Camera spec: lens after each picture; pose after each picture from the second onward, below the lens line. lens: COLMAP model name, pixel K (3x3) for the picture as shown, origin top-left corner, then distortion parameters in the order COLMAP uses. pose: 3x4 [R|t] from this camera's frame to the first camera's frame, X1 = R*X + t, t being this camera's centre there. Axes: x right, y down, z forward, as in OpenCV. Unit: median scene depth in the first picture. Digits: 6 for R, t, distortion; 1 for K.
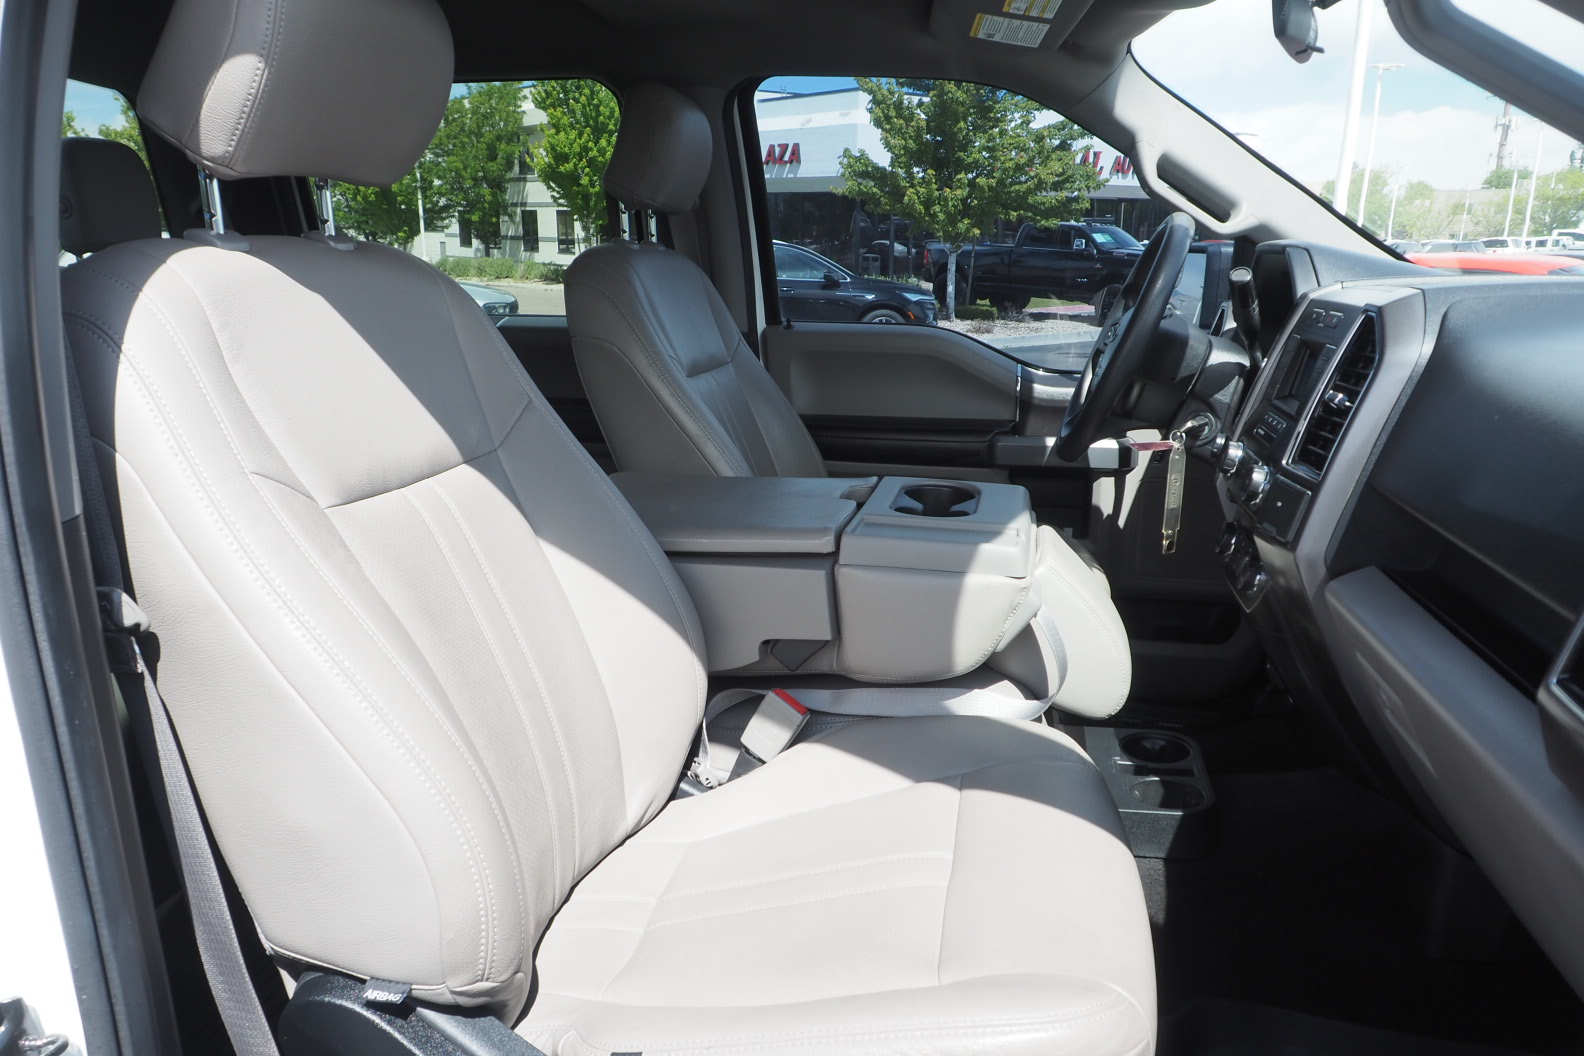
lens RADIAL K [[1131.6, 0, 788.5], [0, 1131.6, 530.9], [0, 0, 1]] dist [-0.022614, -0.002226]
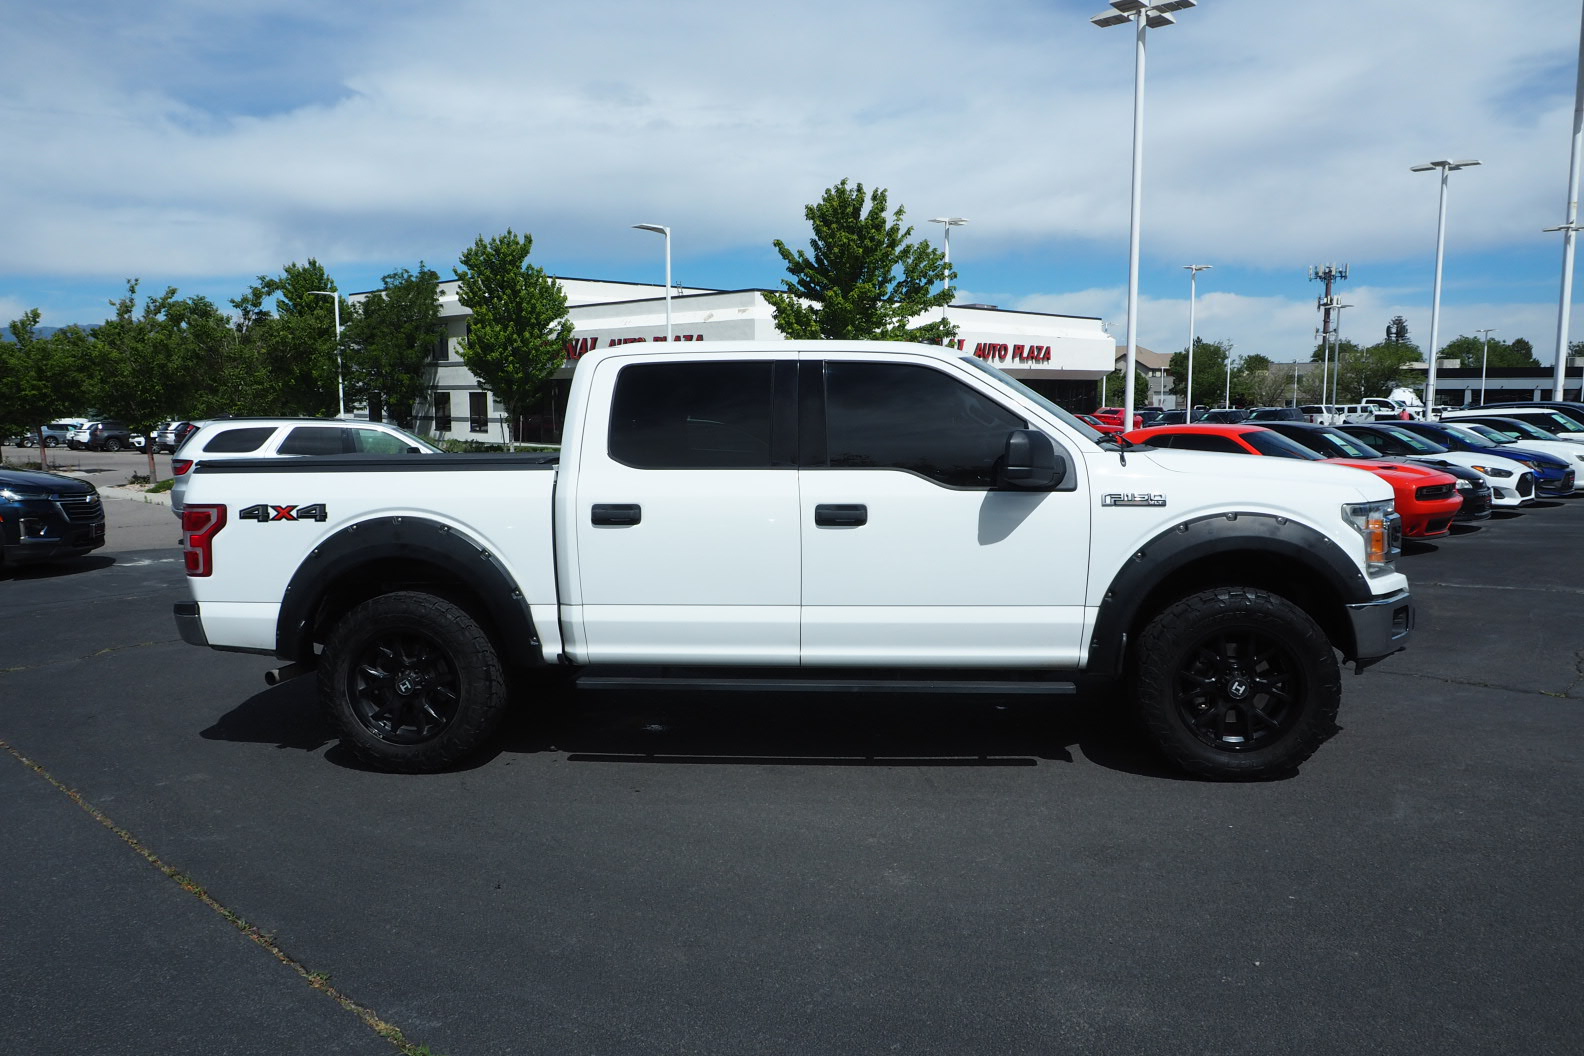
lens RADIAL K [[1131.6, 0, 788.5], [0, 1131.6, 530.9], [0, 0, 1]] dist [-0.022614, -0.002226]
pose [[0.994652, -0.020893, 0.101153, -0.027557], [0.035750, 0.988435, -0.147370, 0.027284], [-0.096904, 0.150198, 0.983895, -0.119626]]
